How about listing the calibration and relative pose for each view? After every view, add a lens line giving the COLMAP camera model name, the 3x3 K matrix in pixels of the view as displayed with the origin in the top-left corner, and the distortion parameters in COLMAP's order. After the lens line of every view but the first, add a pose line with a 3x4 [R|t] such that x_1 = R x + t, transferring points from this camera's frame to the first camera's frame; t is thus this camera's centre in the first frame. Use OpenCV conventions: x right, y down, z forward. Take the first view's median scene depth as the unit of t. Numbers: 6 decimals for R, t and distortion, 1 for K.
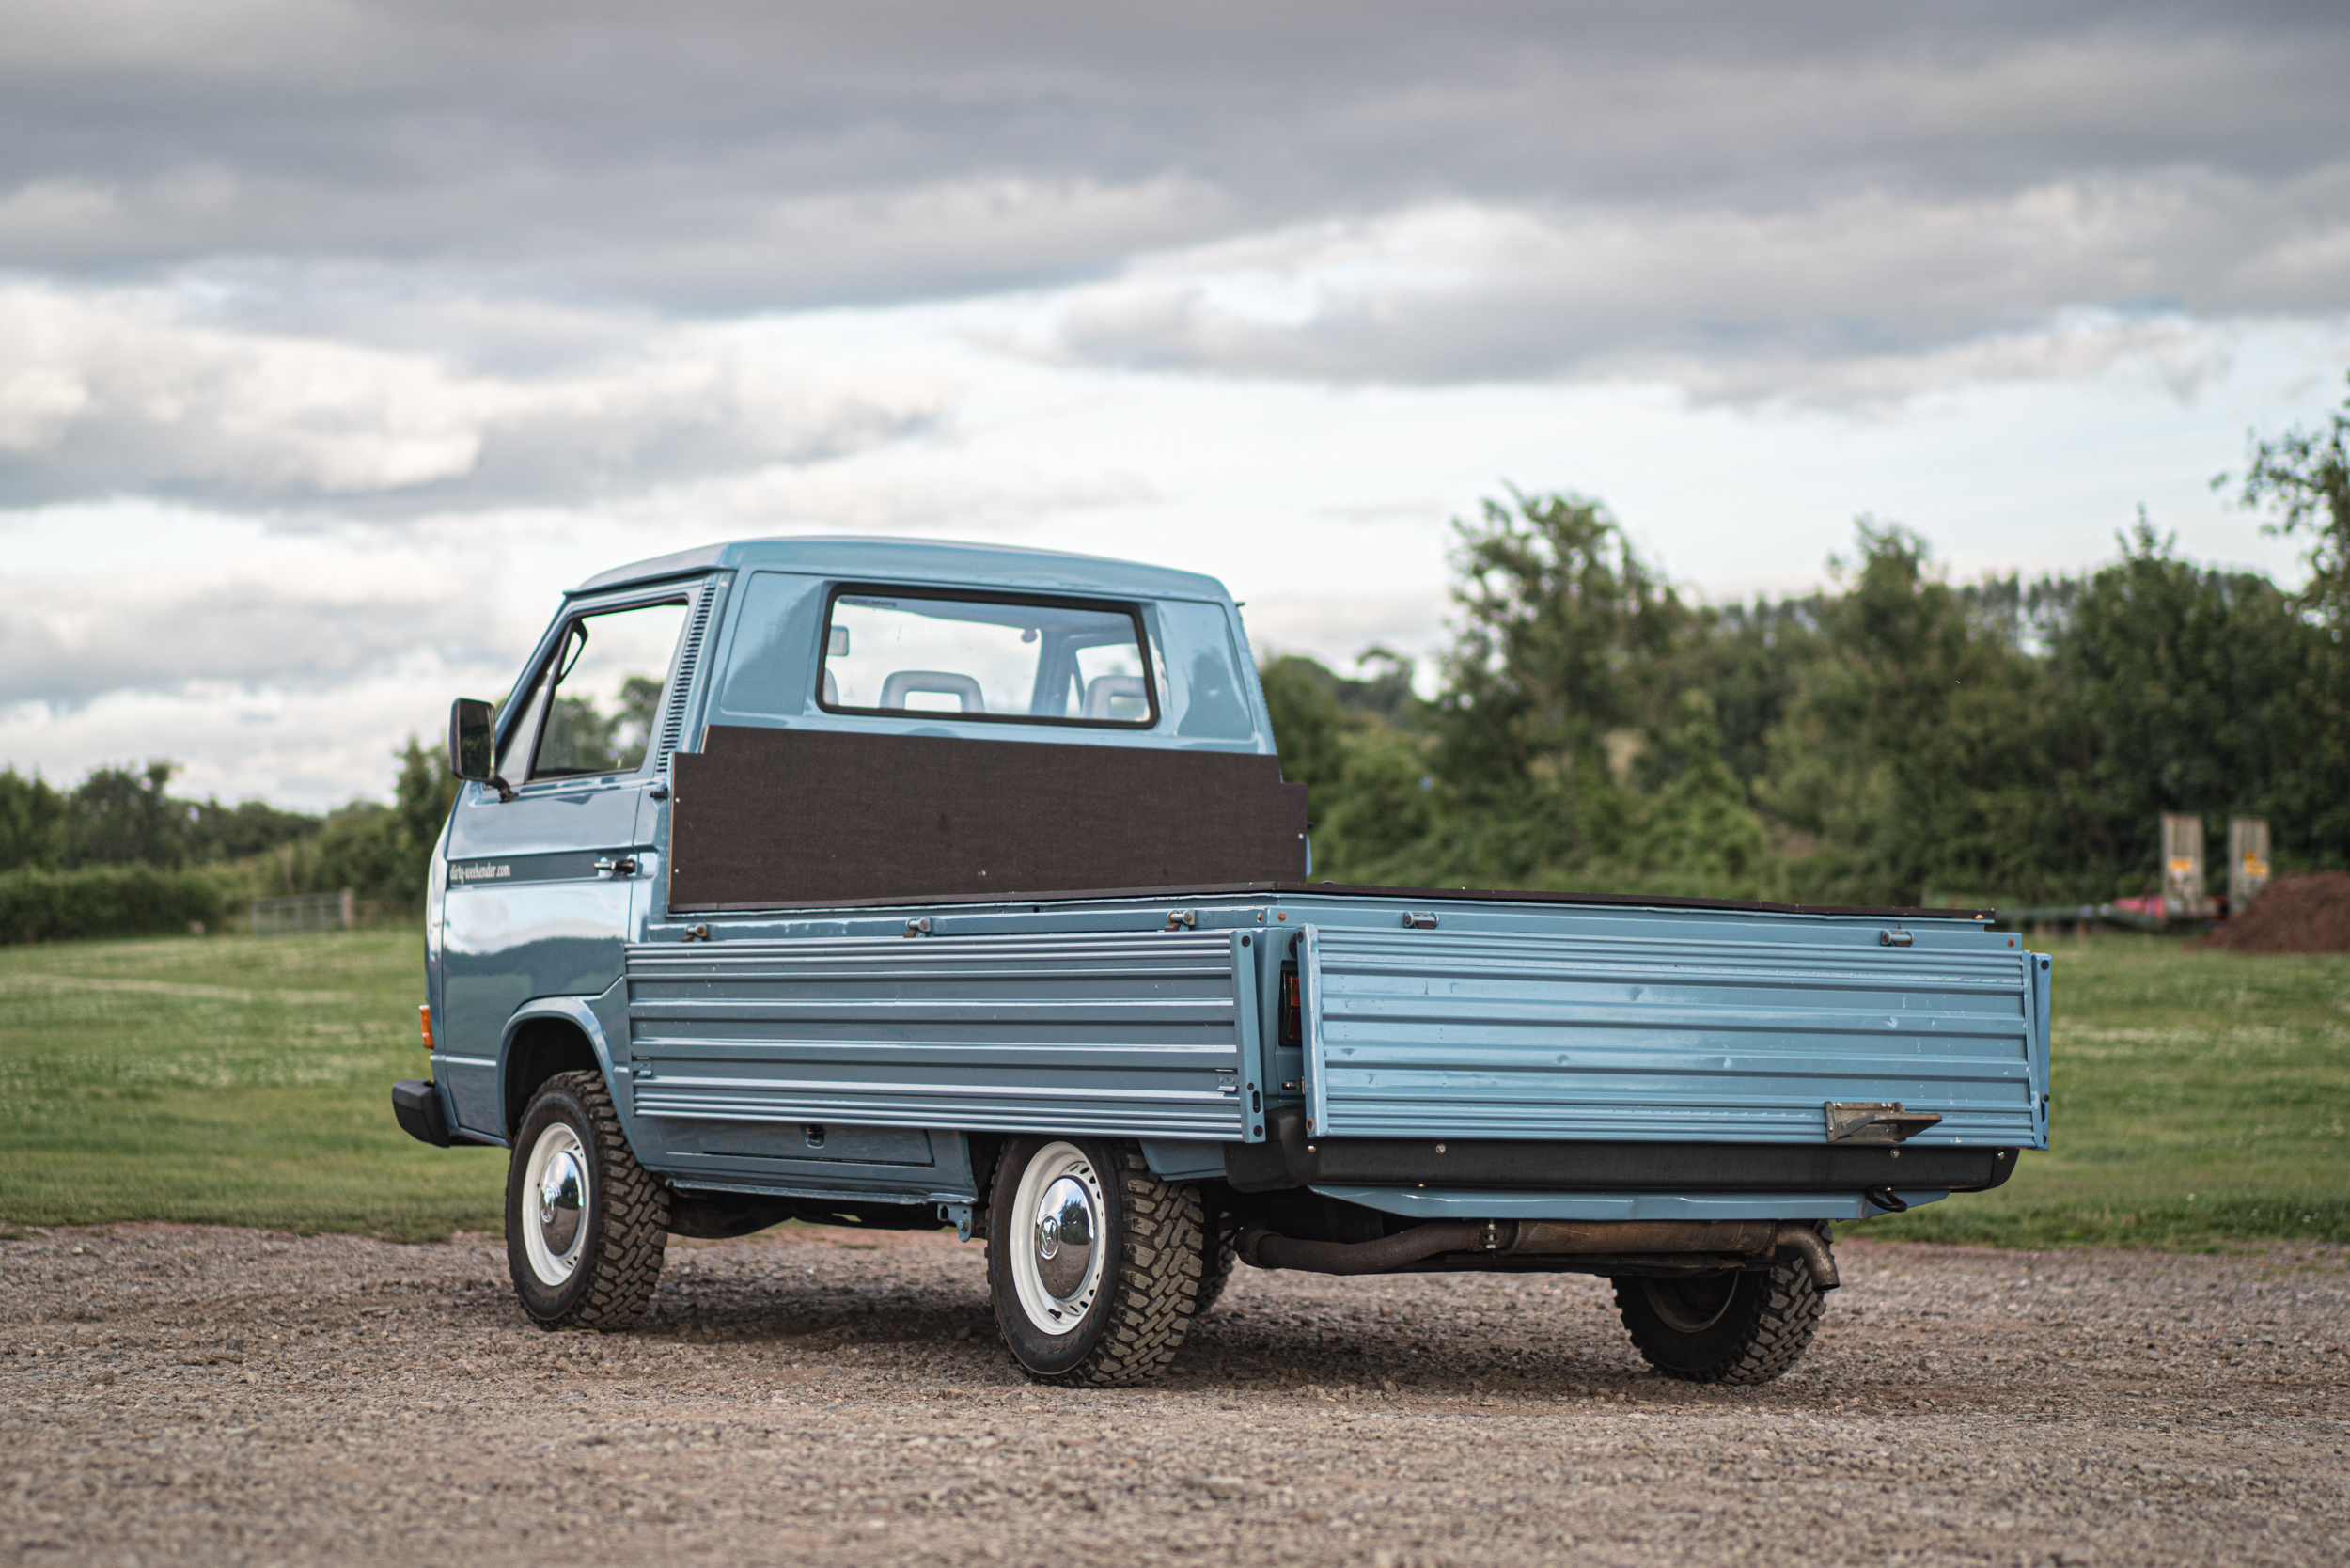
lens RADIAL K [[5526.8, 0, 1092.9], [0, 5526.8, 782.3], [0, 0, 1]] dist [-0.013351, 0.234229]
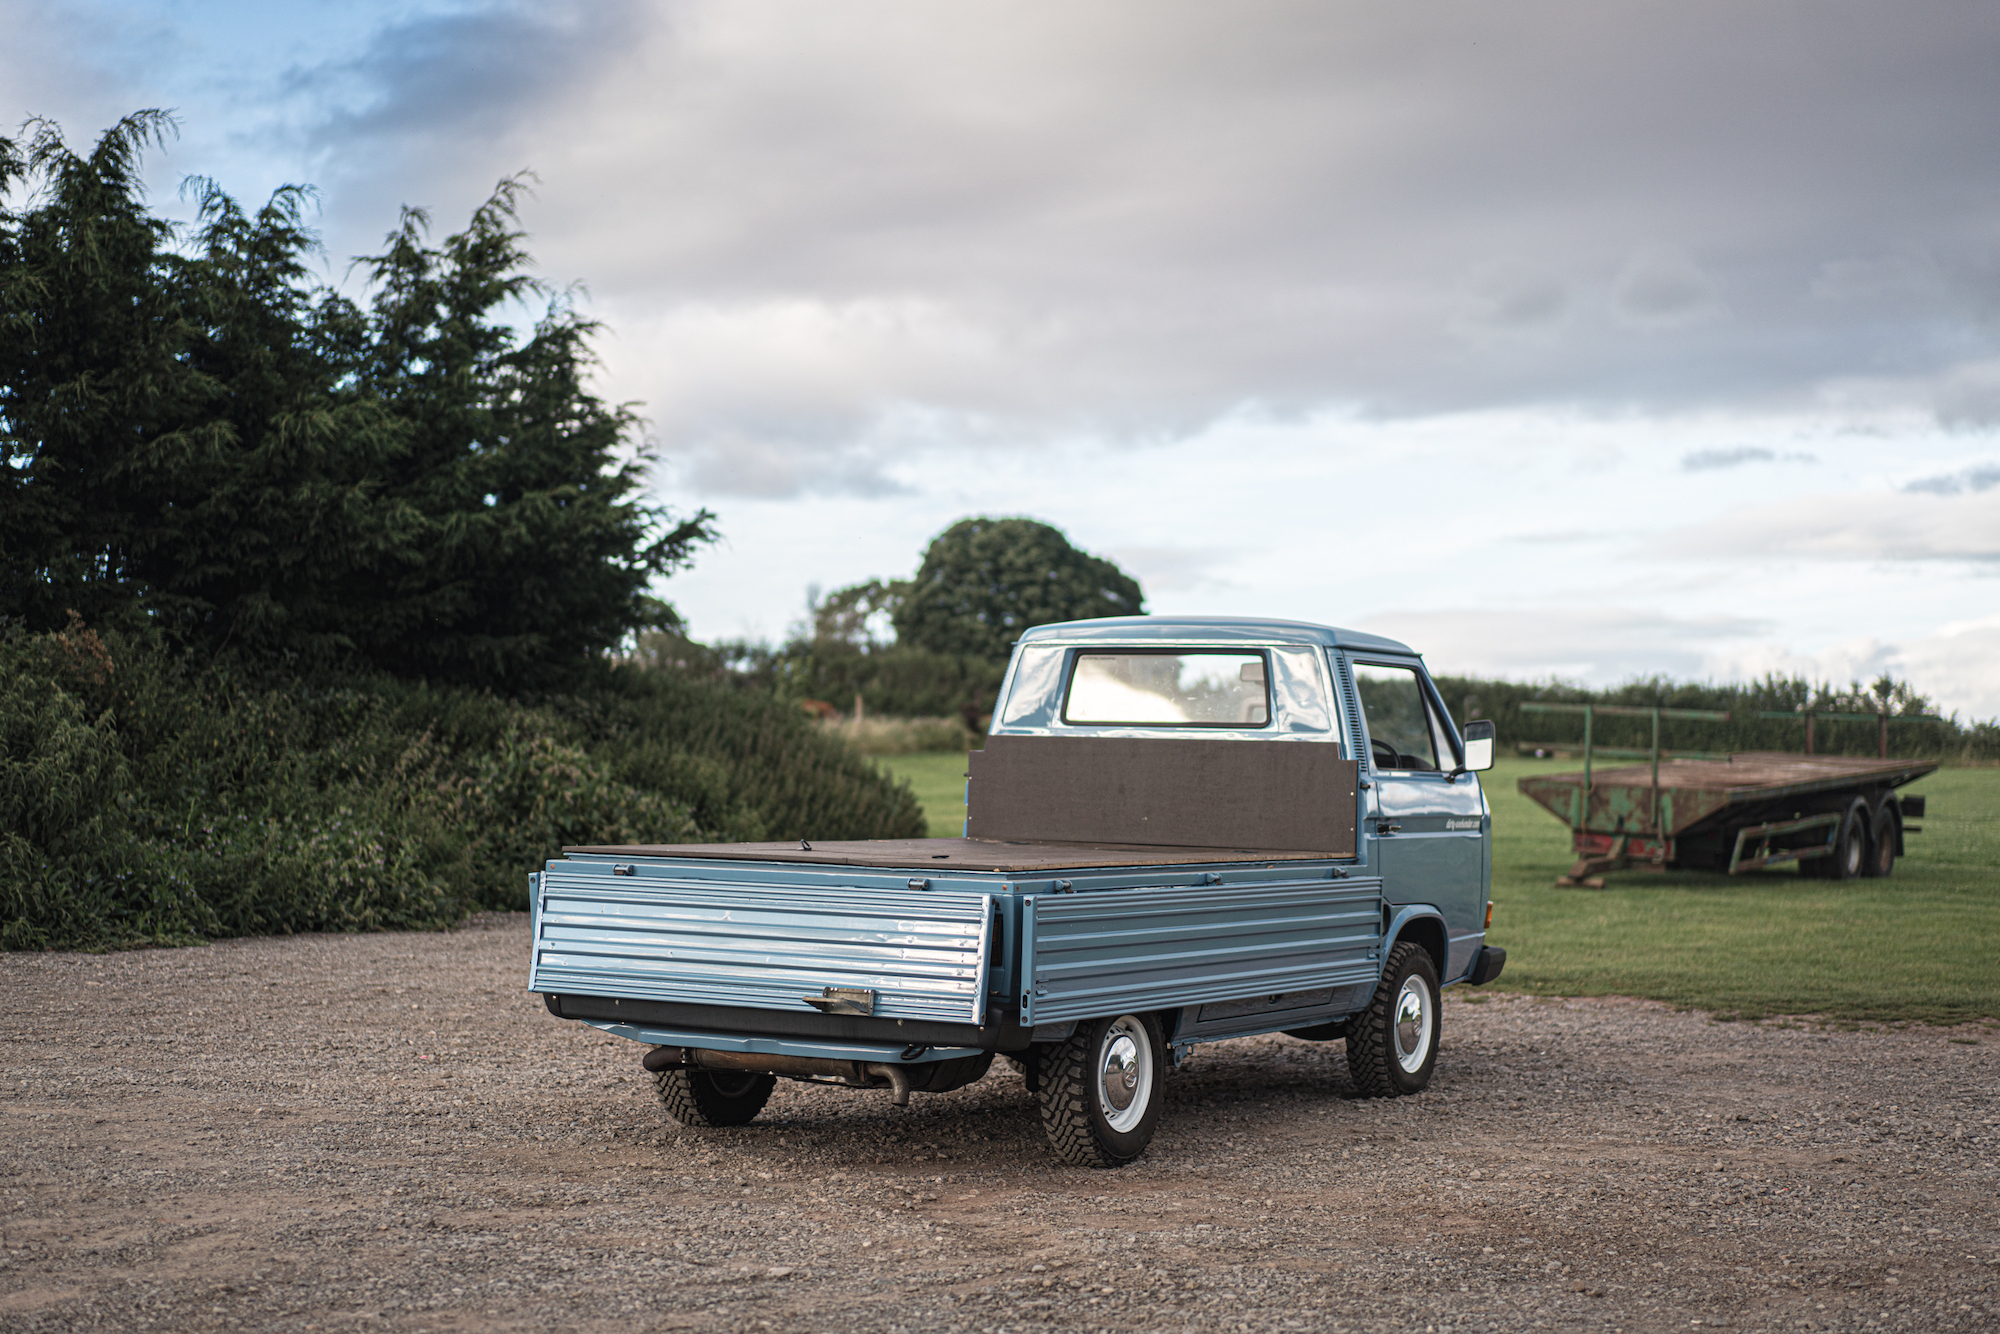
lens RADIAL K [[3115.5, 0, 995.9], [0, 3115.5, 611.3], [0, 0, 1]] dist [0.016743, 0.008490]
pose [[0.518137, -0.046629, -0.854026, 0.625775], [0.031270, 0.998878, -0.035567, -0.011451], [0.854726, -0.008277, 0.519014, 0.386705]]
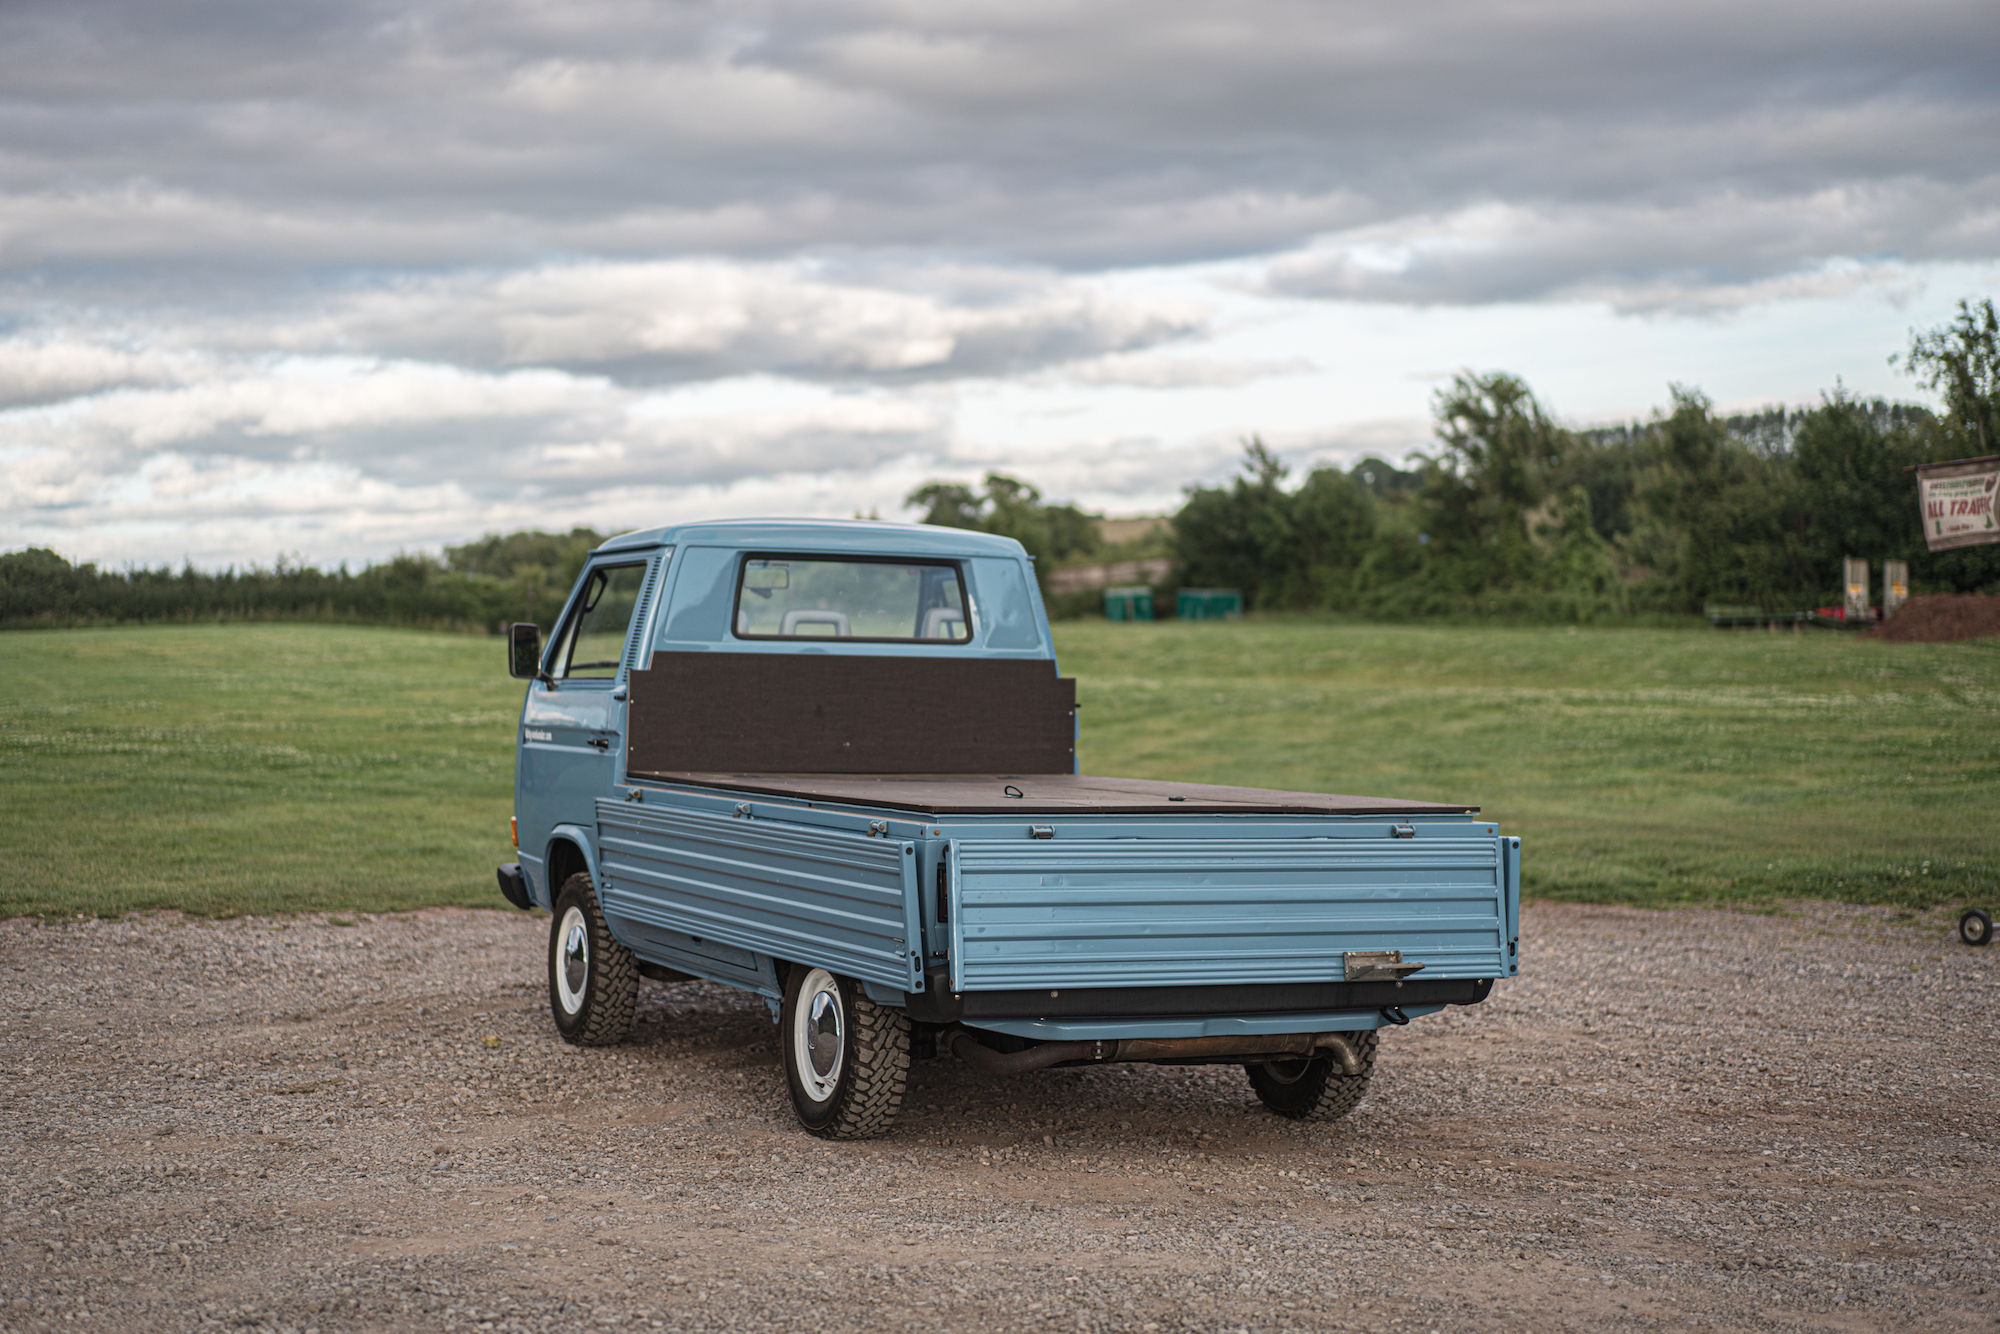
lens RADIAL K [[3060.7, 0, 965.1], [0, 3060.7, 667.3], [0, 0, 1]] dist [0.009824, -0.073860]
pose [[0.995446, -0.001739, -0.095312, 0.074625], [0.006037, 0.998977, 0.044825, -0.033941], [0.095137, -0.045196, 0.994438, 0.145656]]
